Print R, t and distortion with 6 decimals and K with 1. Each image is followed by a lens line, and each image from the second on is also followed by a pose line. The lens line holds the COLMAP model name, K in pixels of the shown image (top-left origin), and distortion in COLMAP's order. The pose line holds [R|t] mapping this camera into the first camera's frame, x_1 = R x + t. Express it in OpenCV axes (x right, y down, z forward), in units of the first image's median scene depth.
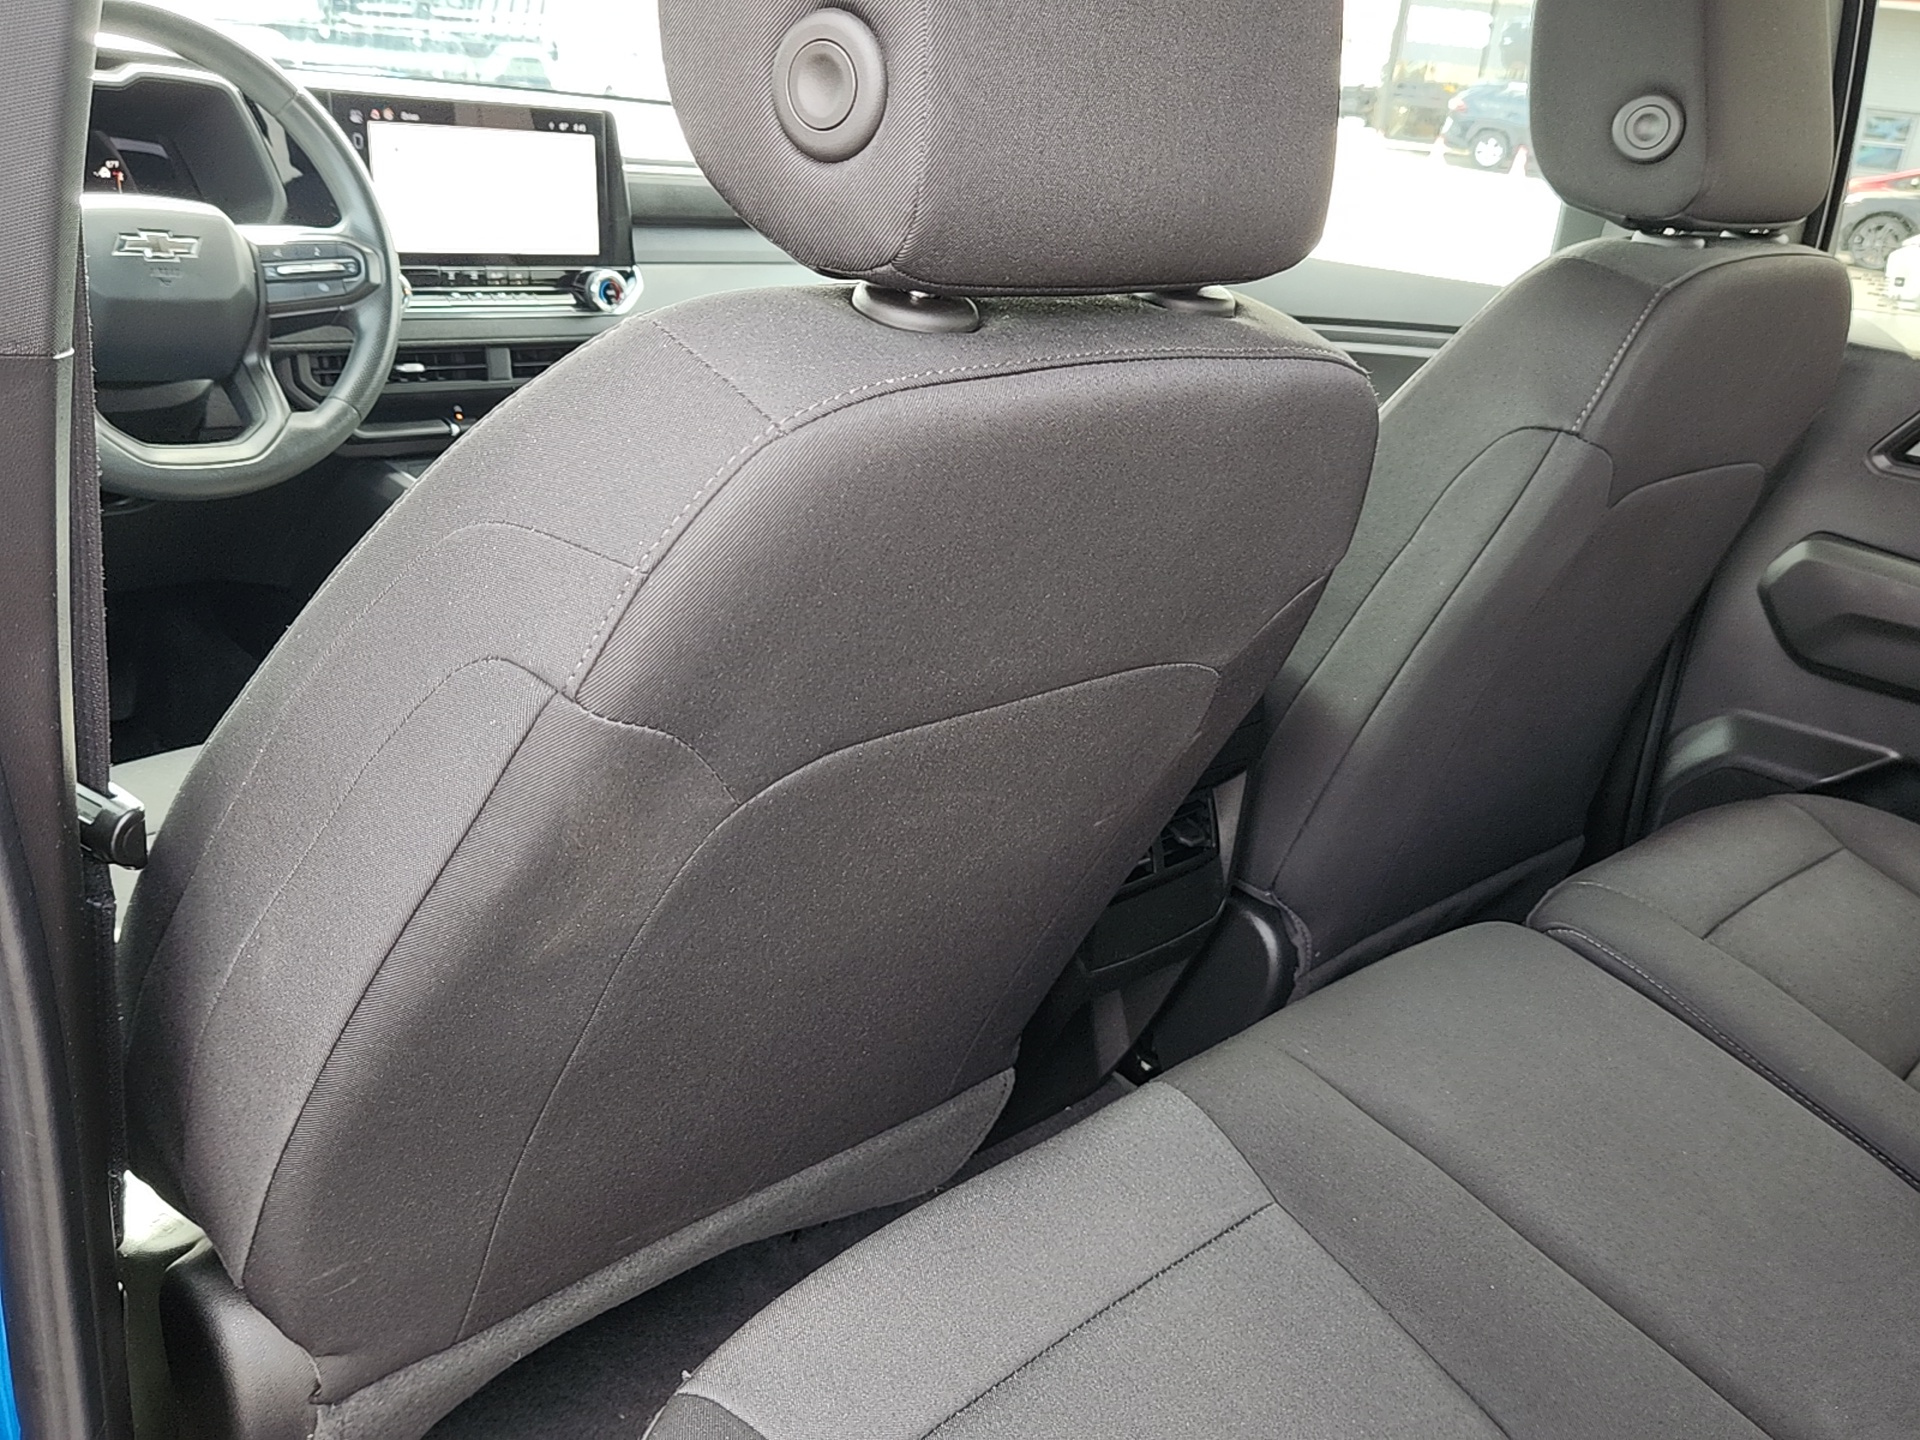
lens RADIAL K [[1575.8, 0, 960.0], [0, 1575.8, 720.0], [0, 0, 1]] dist [0.043448, -0.002811]
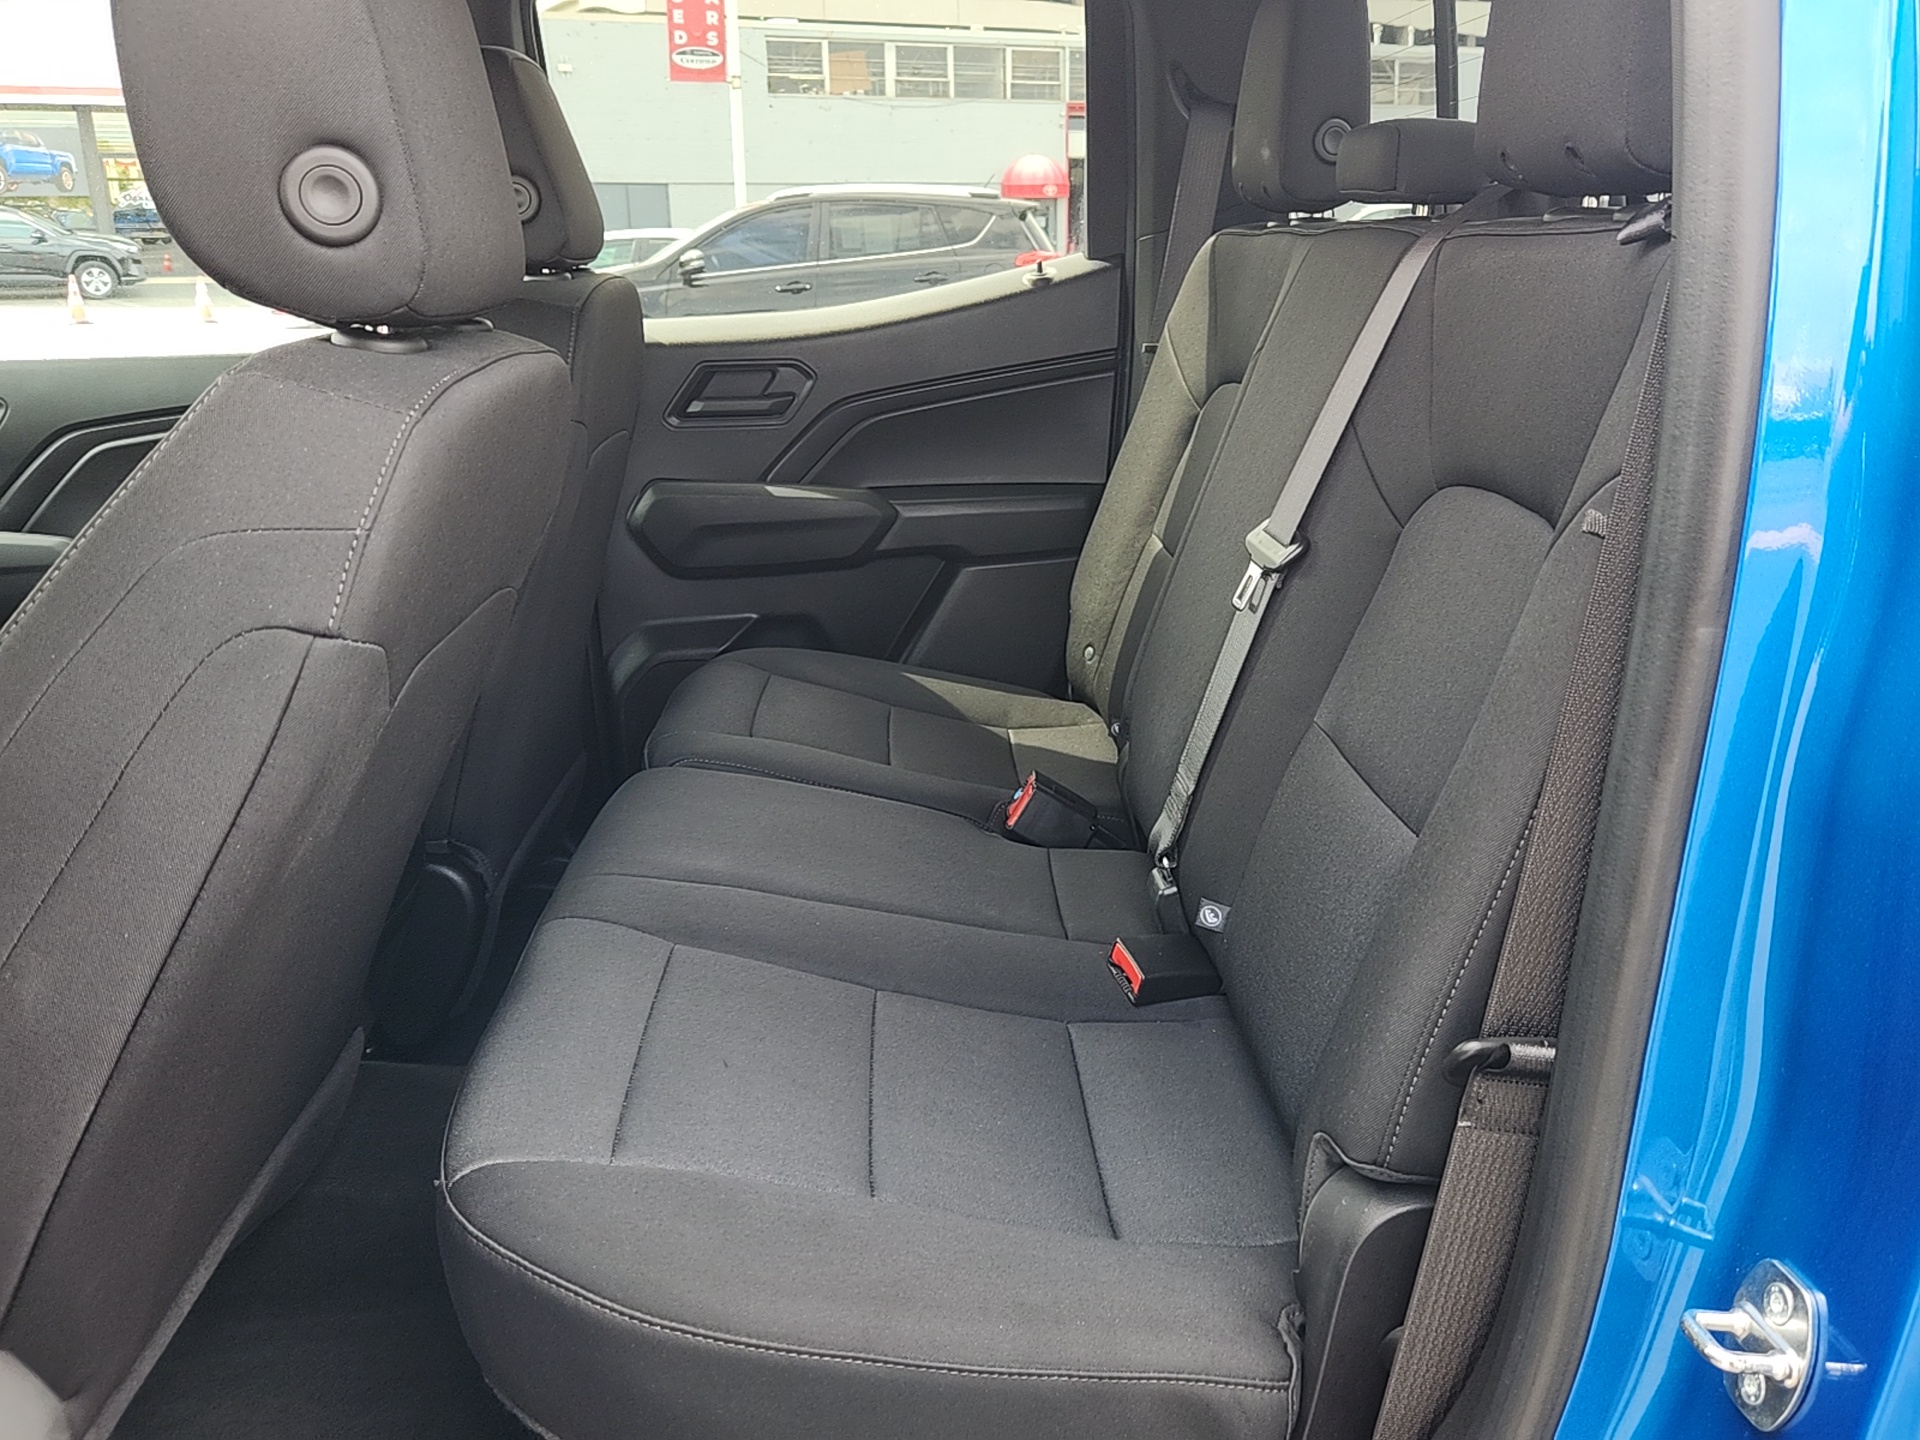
lens RADIAL K [[1752.2, 0, 1008.8], [0, 1752.2, 724.1], [0, 0, 1]] dist [0.058422, -0.095944]
pose [[0.611252, -0.292657, 0.735338, -0.545580], [0.345599, 0.934555, 0.084663, 0.069373], [-0.711991, 0.202382, 0.672391, -0.230468]]
